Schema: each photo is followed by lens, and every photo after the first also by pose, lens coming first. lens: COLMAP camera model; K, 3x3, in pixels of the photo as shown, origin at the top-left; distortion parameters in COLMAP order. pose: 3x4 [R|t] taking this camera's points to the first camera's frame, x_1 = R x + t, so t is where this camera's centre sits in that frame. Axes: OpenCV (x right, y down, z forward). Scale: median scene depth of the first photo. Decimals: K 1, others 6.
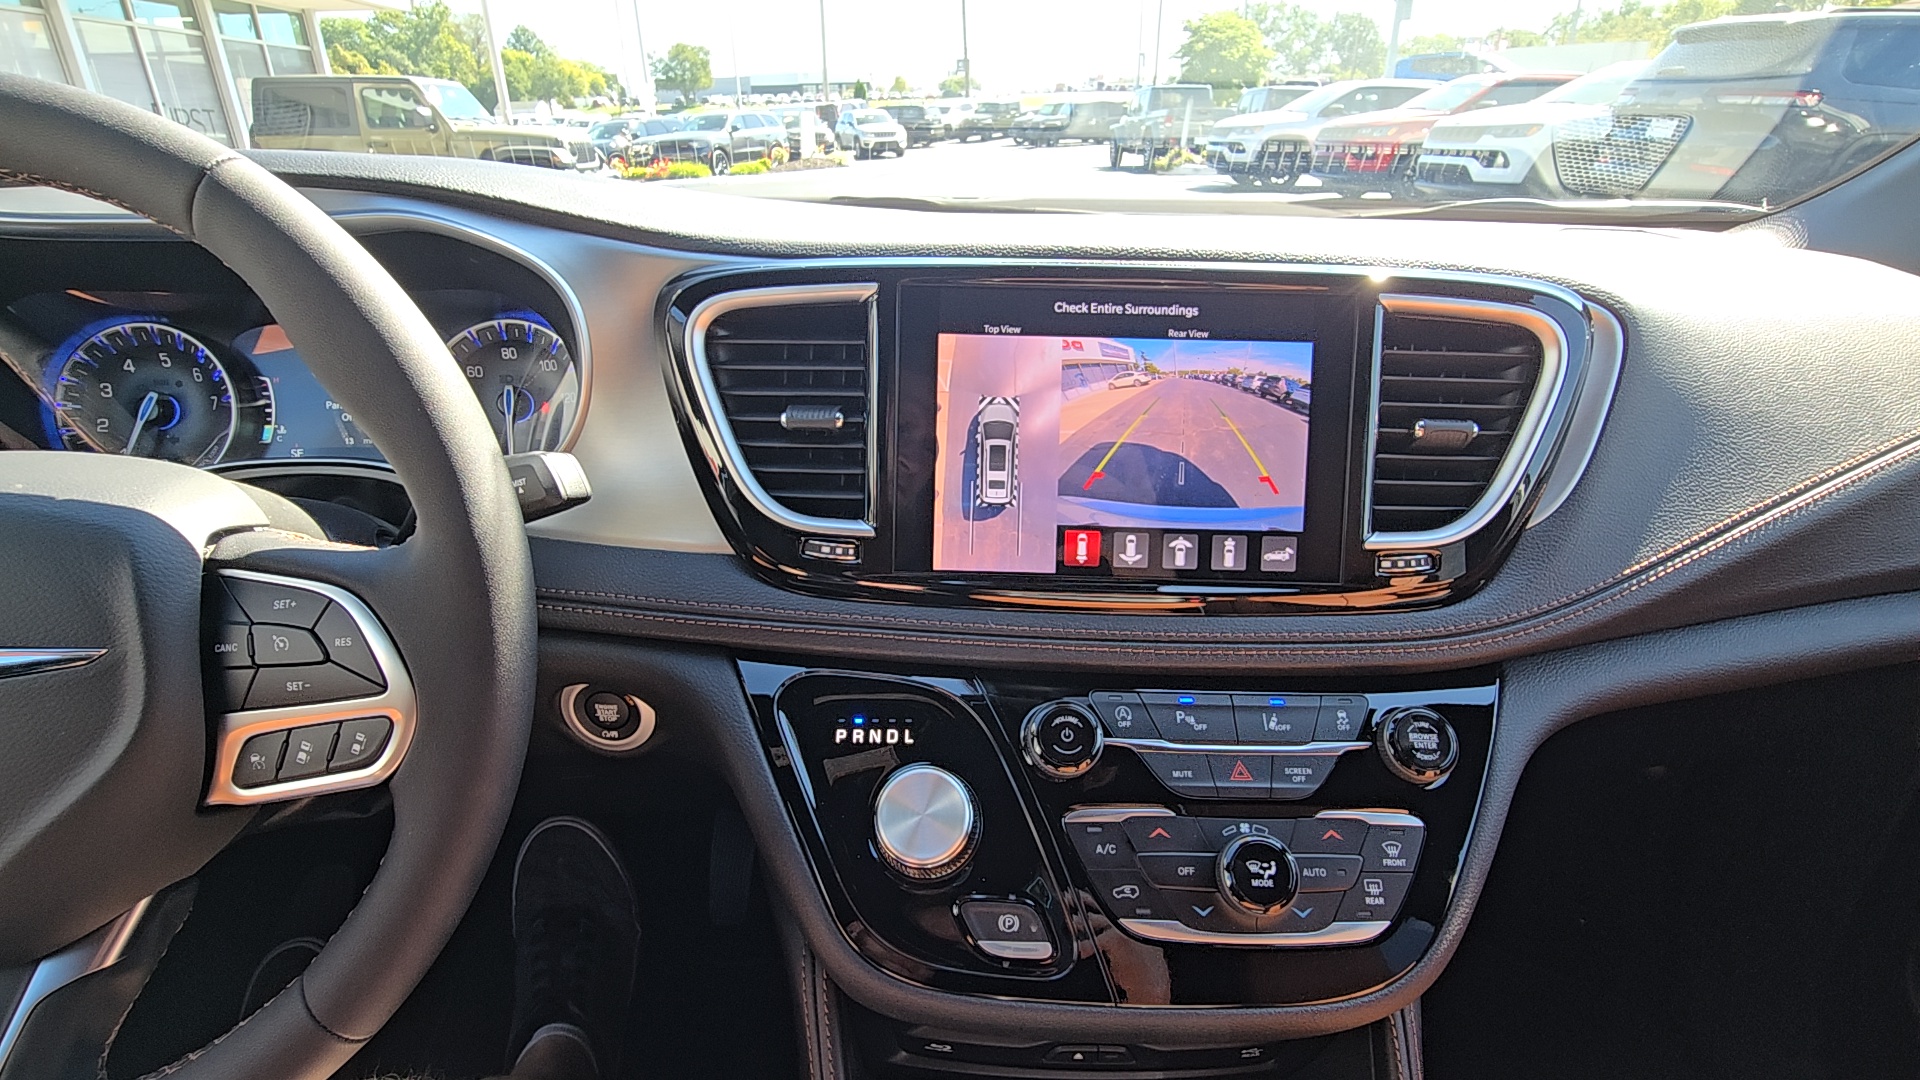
lens RADIAL K [[969.2, 0, 954.7], [0, 969.2, 546.1], [0, 0, 1]] dist [0.000418, -0.000959]
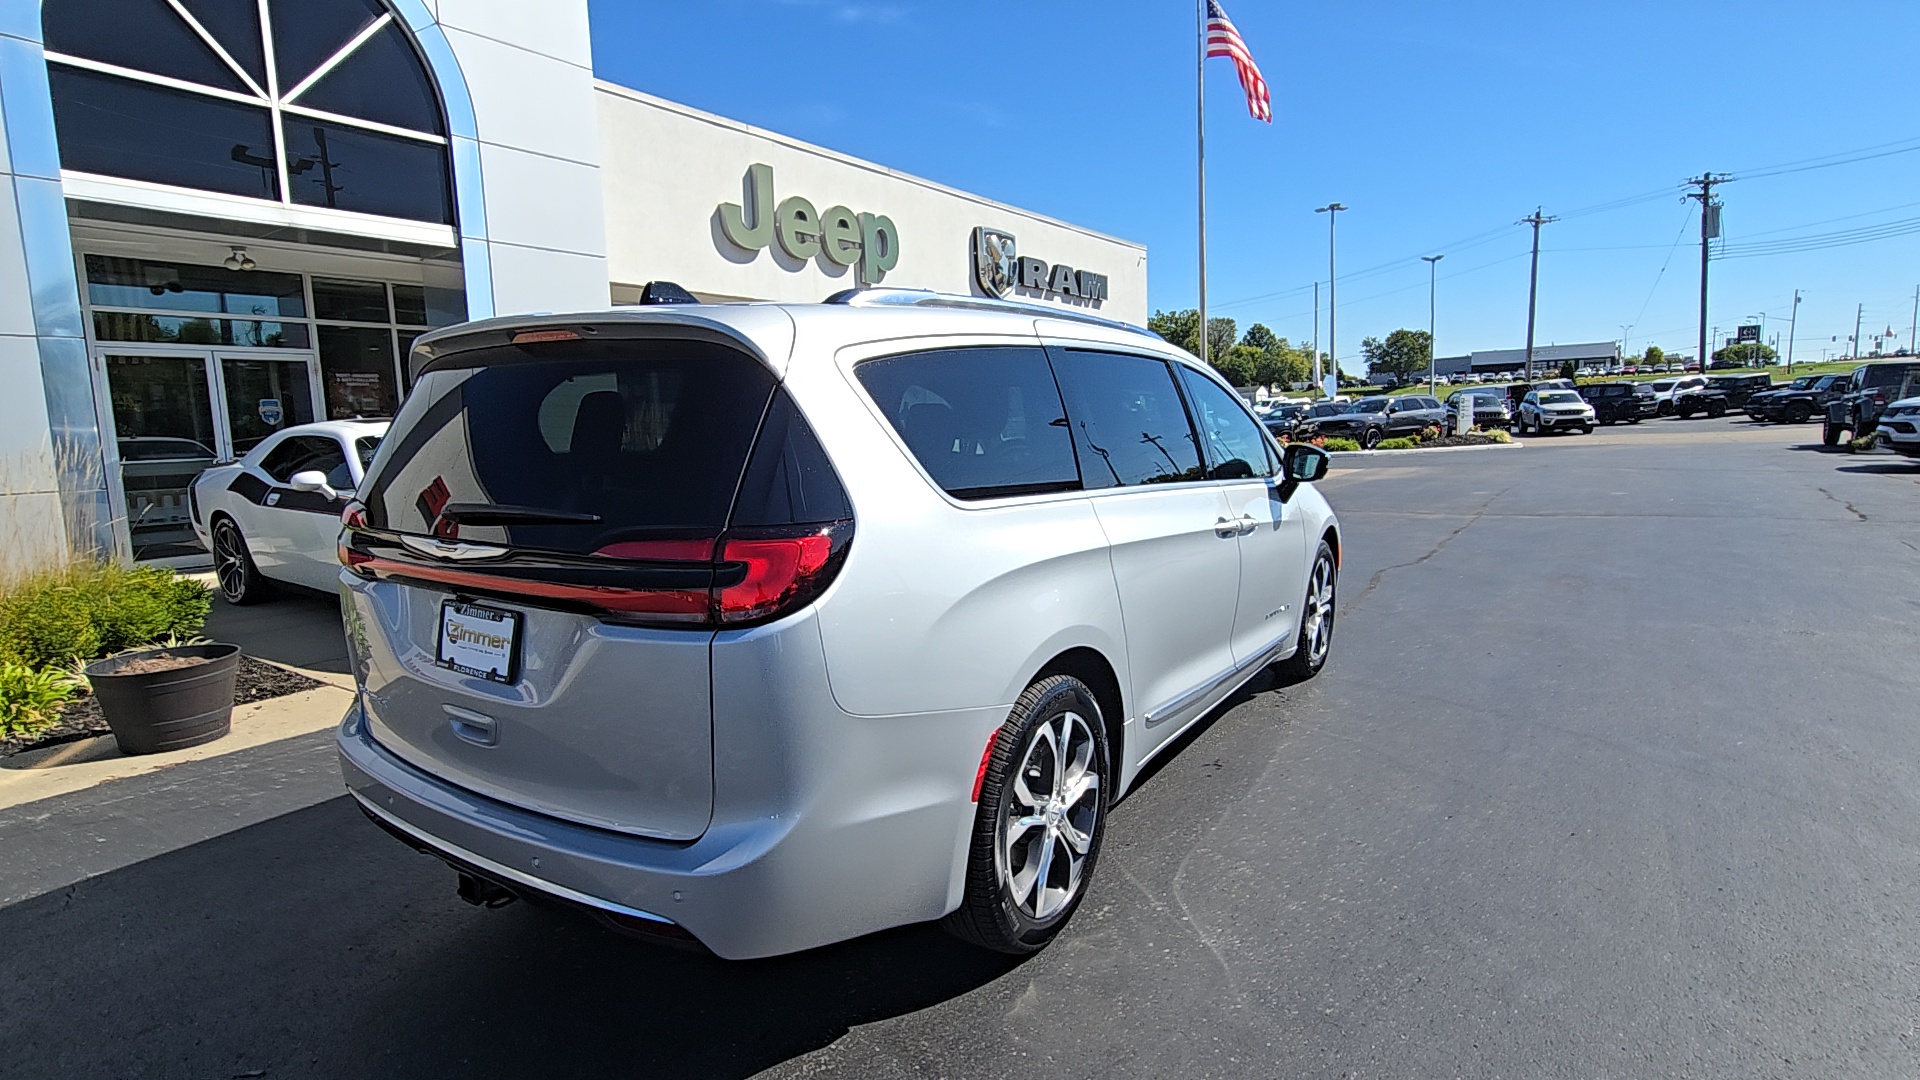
lens RADIAL K [[969.2, 0, 950.7], [0, 969.2, 546.7], [0, 0, 1]] dist [0.000418, -0.000959]
pose [[0.776003, 0.074866, -0.626270, 0.128162], [-0.235489, 0.955518, -0.177566, 0.067232], [0.585118, 0.285272, 0.759115, -0.176561]]
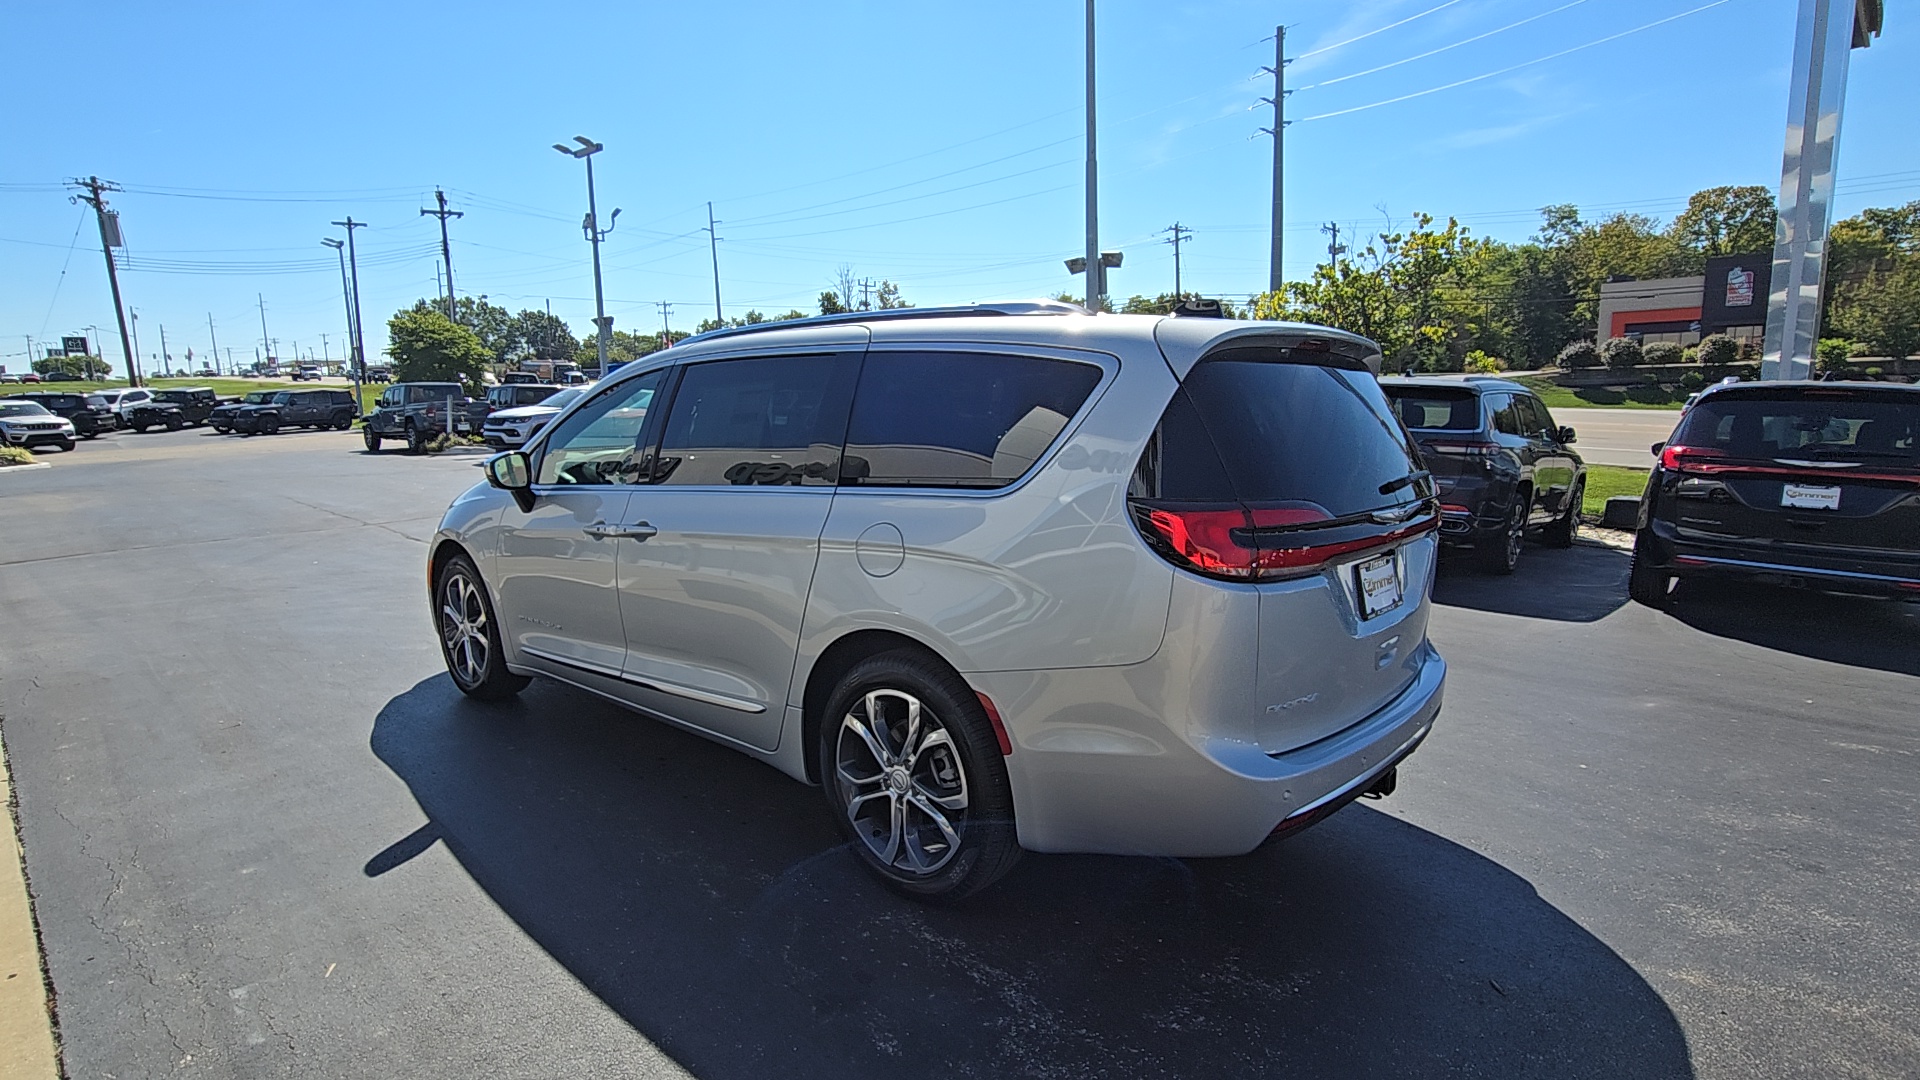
lens RADIAL K [[969.2, 0, 946.0], [0, 969.2, 547.3], [0, 0, 1]] dist [0.000418, -0.000959]
pose [[0.739144, -0.106455, 0.665082, -0.116491], [0.276537, 0.948333, -0.155538, 0.069082], [-0.614161, 0.298885, 0.730393, -0.185962]]
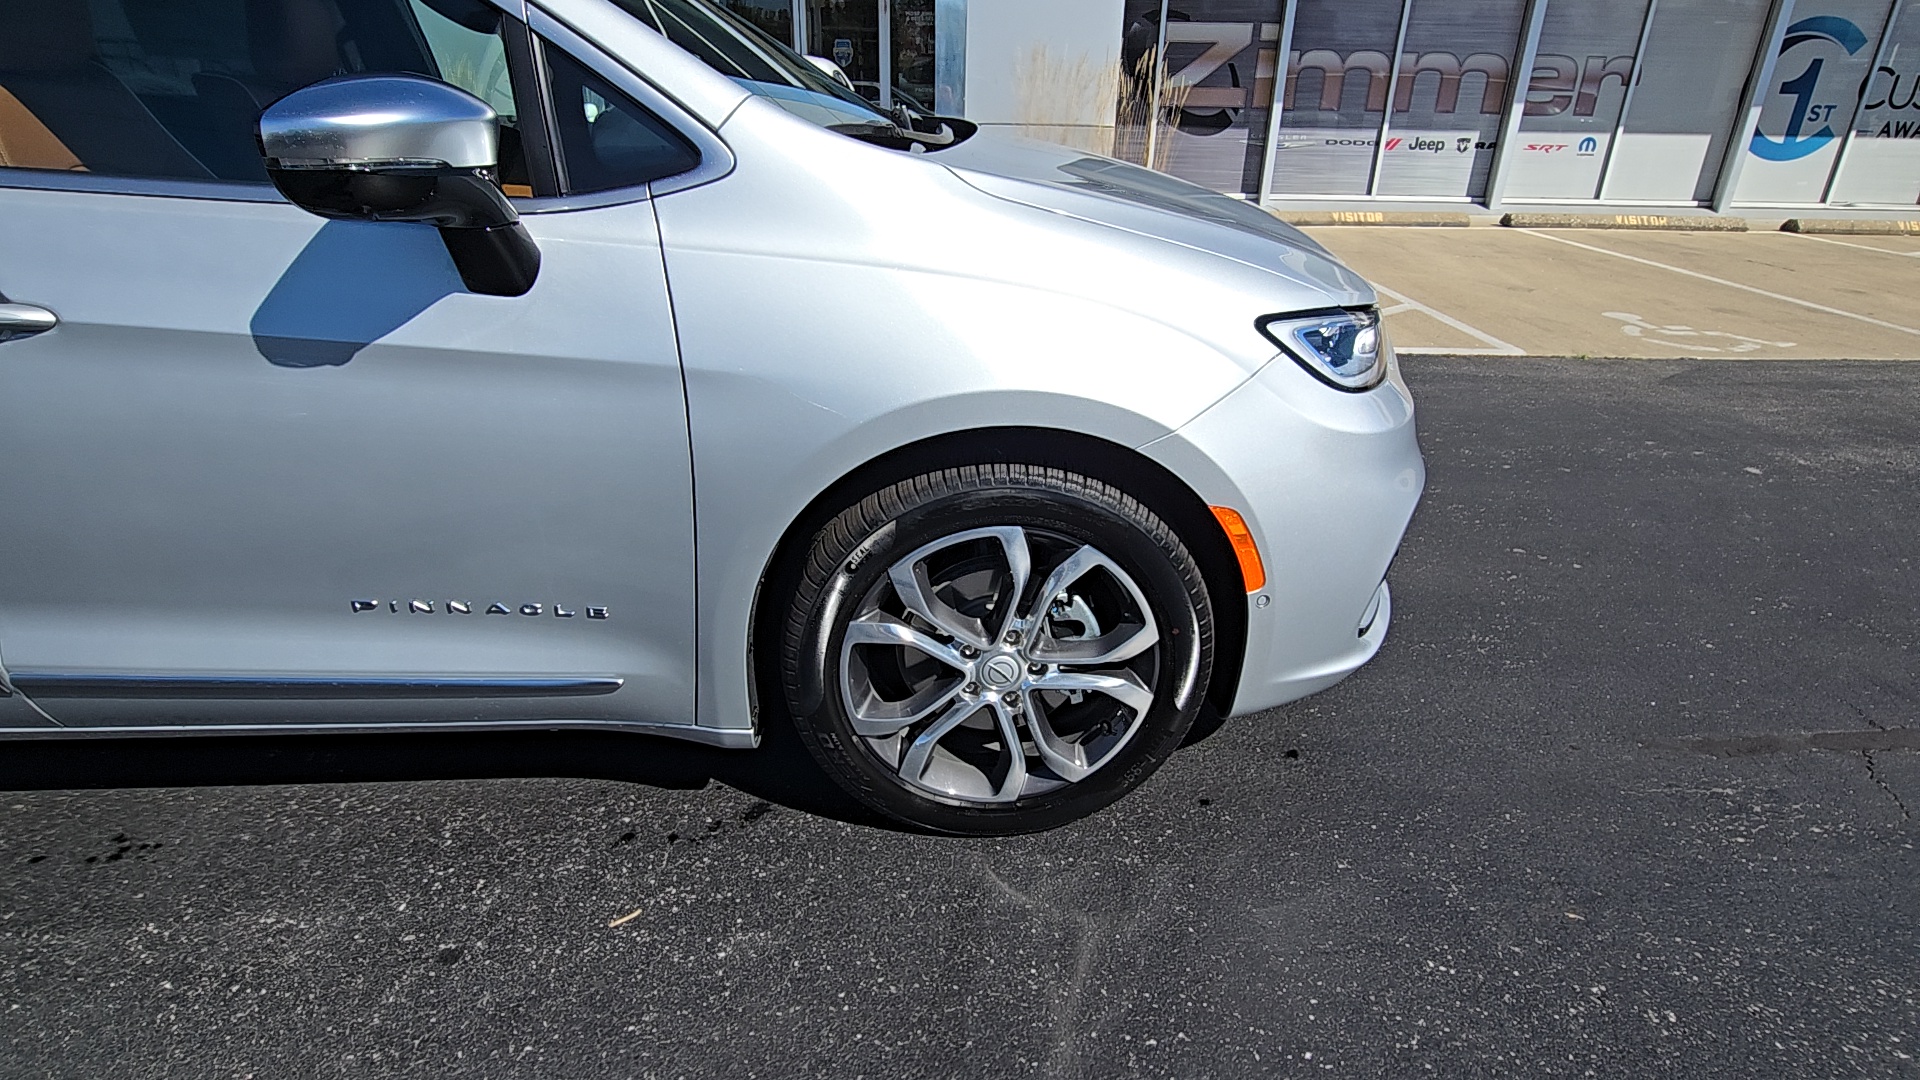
lens RADIAL K [[969.2, 0, 954.9], [0, 969.2, 542.4], [0, 0, 1]] dist [0.000418, -0.000959]
pose [[-0.047011, 0.425378, -0.903794, 0.112948], [-0.408719, 0.817395, 0.405973, -0.024981], [0.911449, 0.388483, 0.135434, 0.059979]]
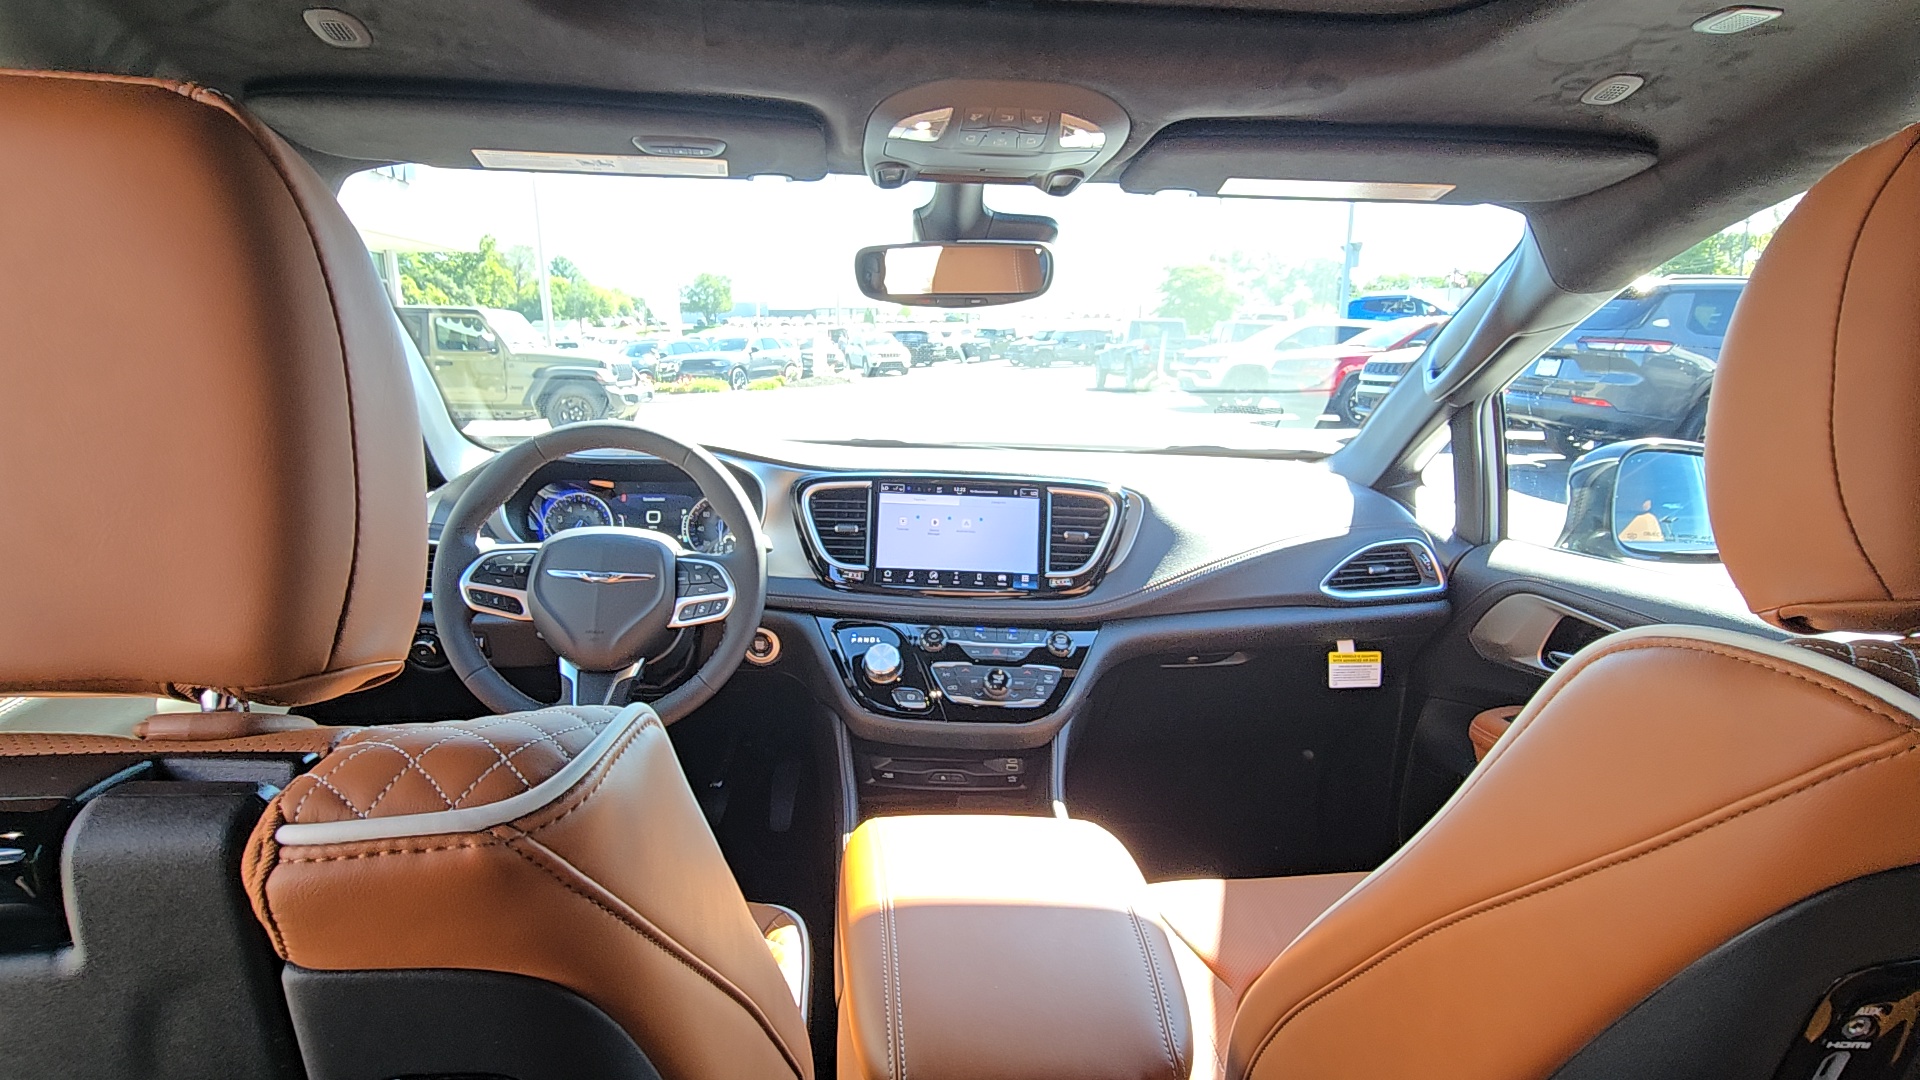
lens RADIAL K [[969.2, 0, 954.4], [0, 969.2, 547.6], [0, 0, 1]] dist [0.000418, -0.000959]
pose [[0.999919, 0.012727, 0.000100, 0.003788], [-0.012442, 0.979171, -0.202654, 0.011372], [-0.002677, 0.202636, 0.979250, -0.040311]]
